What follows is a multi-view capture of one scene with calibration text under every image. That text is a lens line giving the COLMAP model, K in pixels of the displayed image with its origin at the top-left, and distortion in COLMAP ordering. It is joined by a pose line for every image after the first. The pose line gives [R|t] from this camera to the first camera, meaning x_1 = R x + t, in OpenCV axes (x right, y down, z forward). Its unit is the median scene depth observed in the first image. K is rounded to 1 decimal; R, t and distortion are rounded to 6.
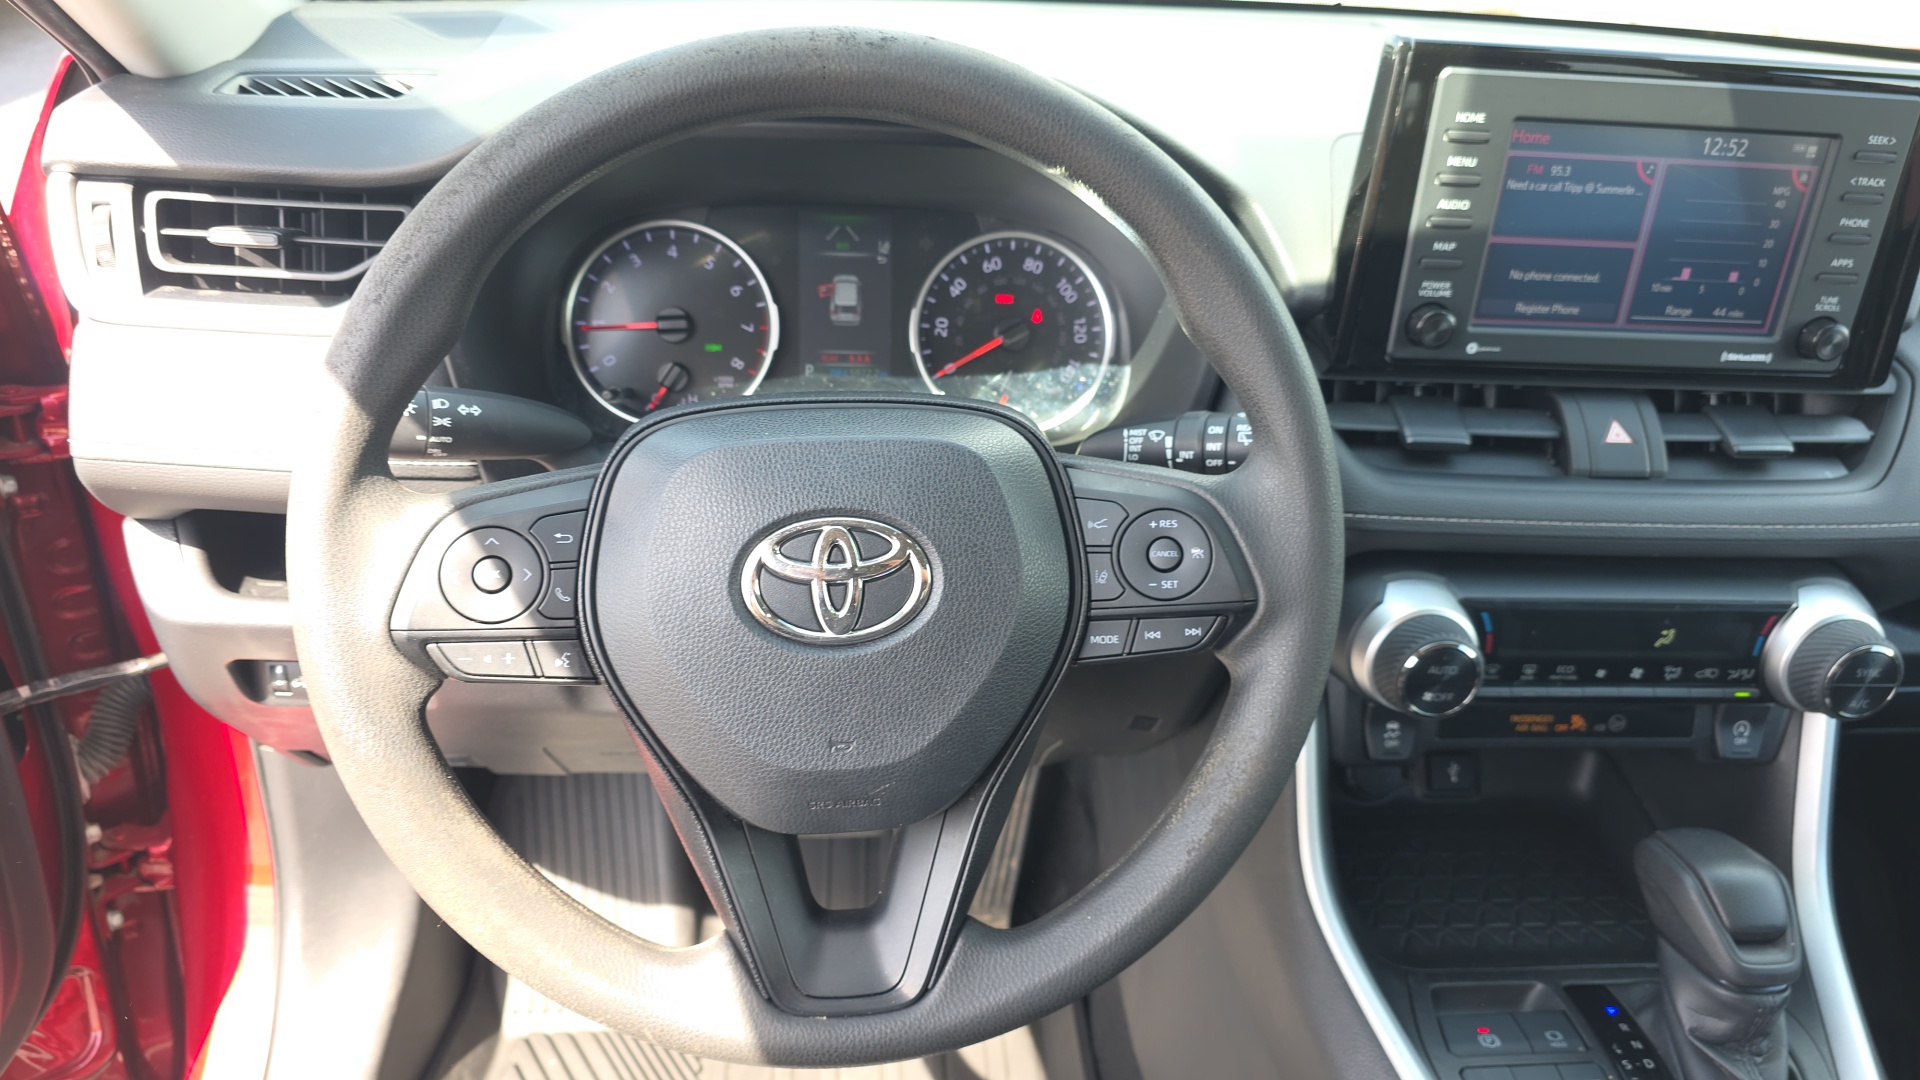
lens RADIAL K [[1307.7, 0, 958.2], [0, 1307.7, 541.5], [0, 0, 1]] dist [0.048712, -0.056576]
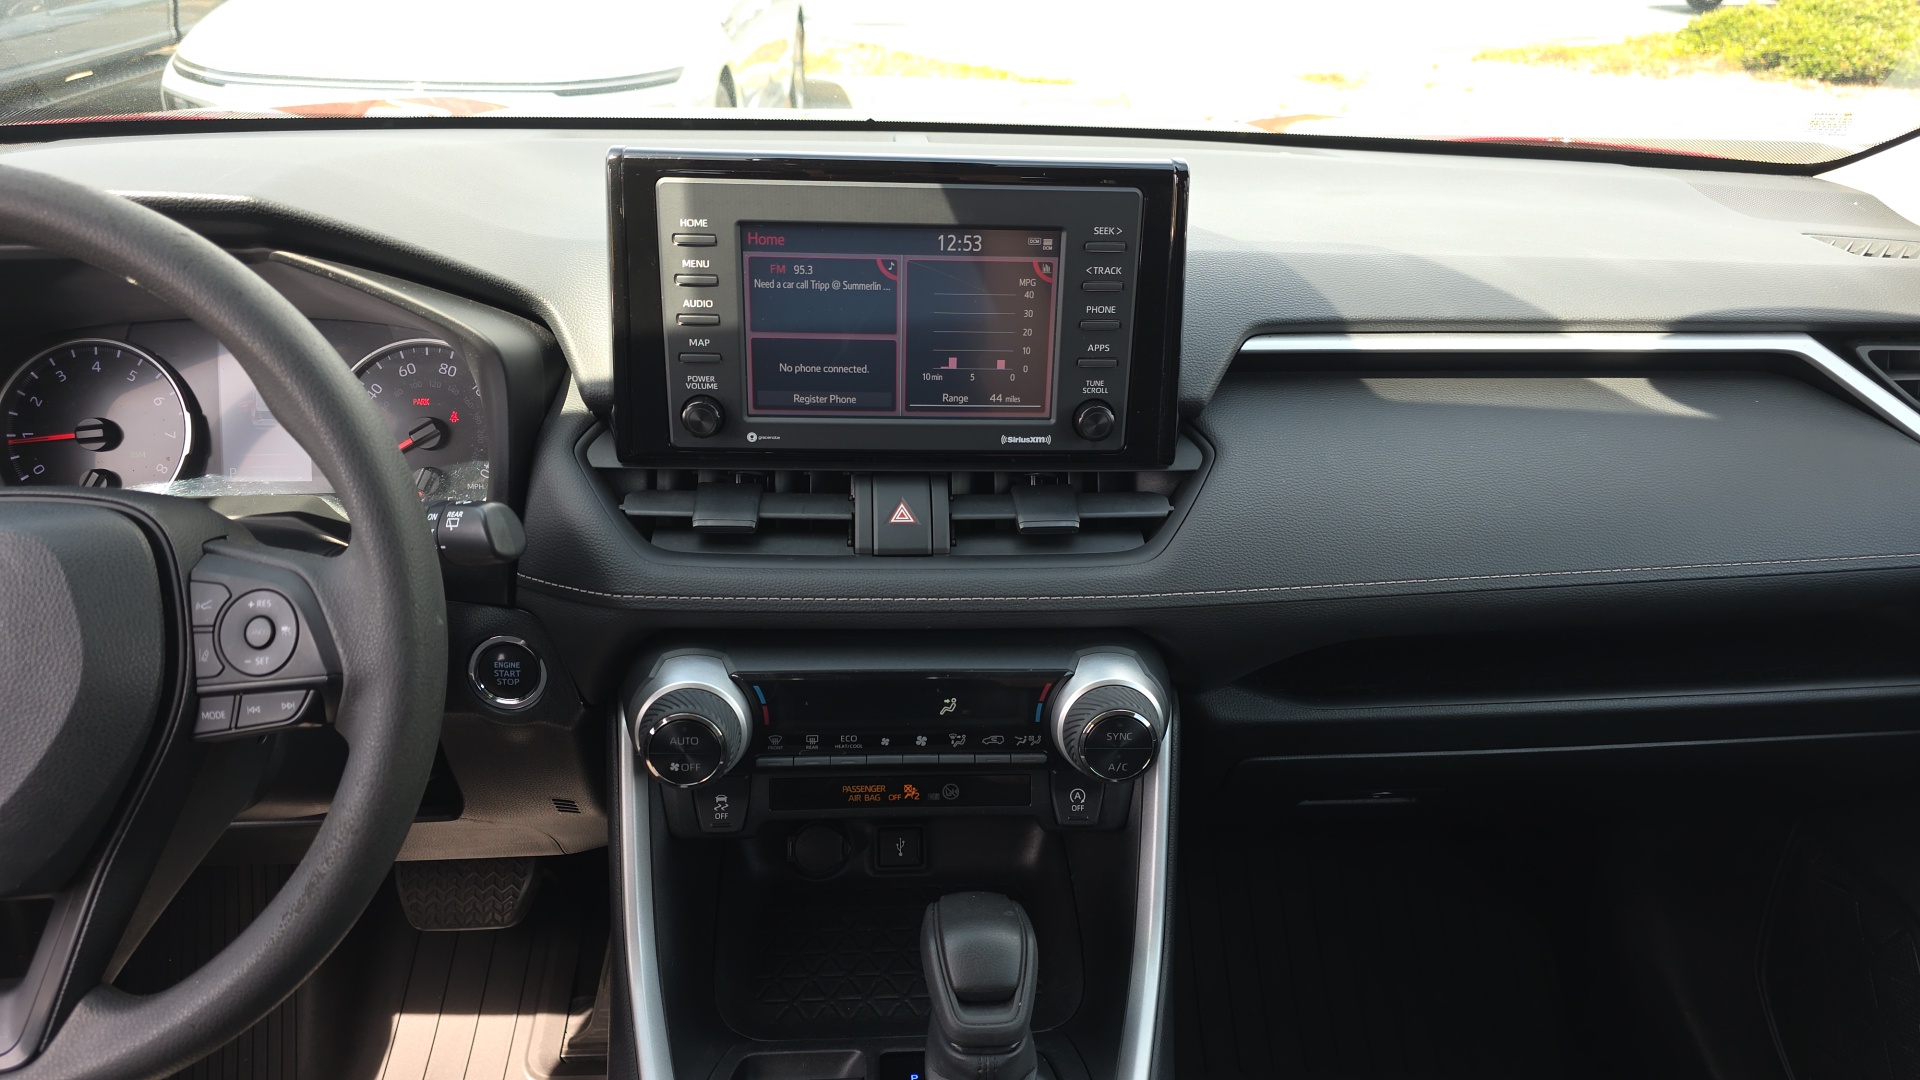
lens RADIAL K [[1307.7, 0, 969.4], [0, 1307.7, 571.6], [0, 0, 1]] dist [0.048712, -0.056576]
pose [[0.999318, -0.023339, -0.028599, 0.597613], [0.021576, 0.997937, -0.060464, 0.029660], [0.029952, 0.059806, 0.997761, -0.041870]]
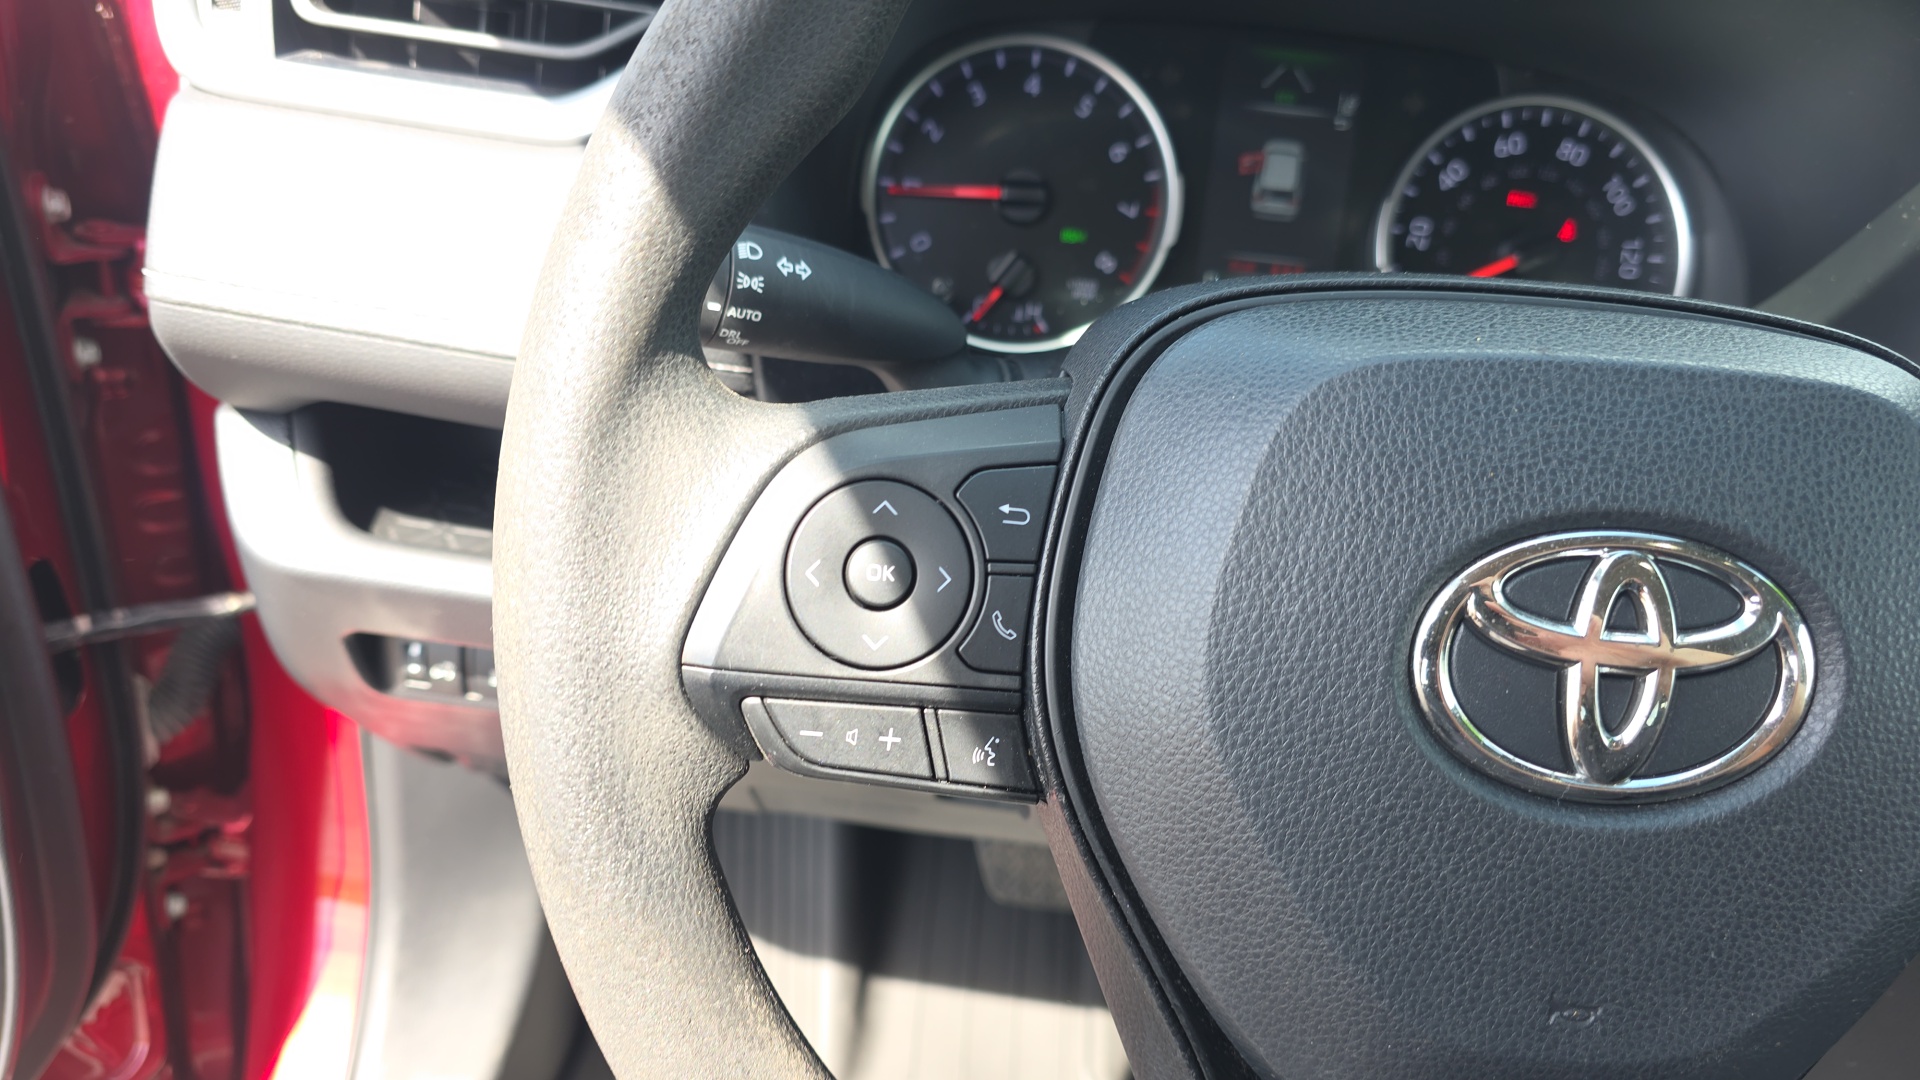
lens RADIAL K [[1307.7, 0, 920.1], [0, 1307.7, 558.4], [0, 0, 1]] dist [0.048712, -0.056576]
pose [[0.990921, 0.105647, -0.083158, -0.222125], [-0.103139, 0.994089, 0.033906, 0.000670], [0.086248, -0.025022, 0.995959, 0.374596]]
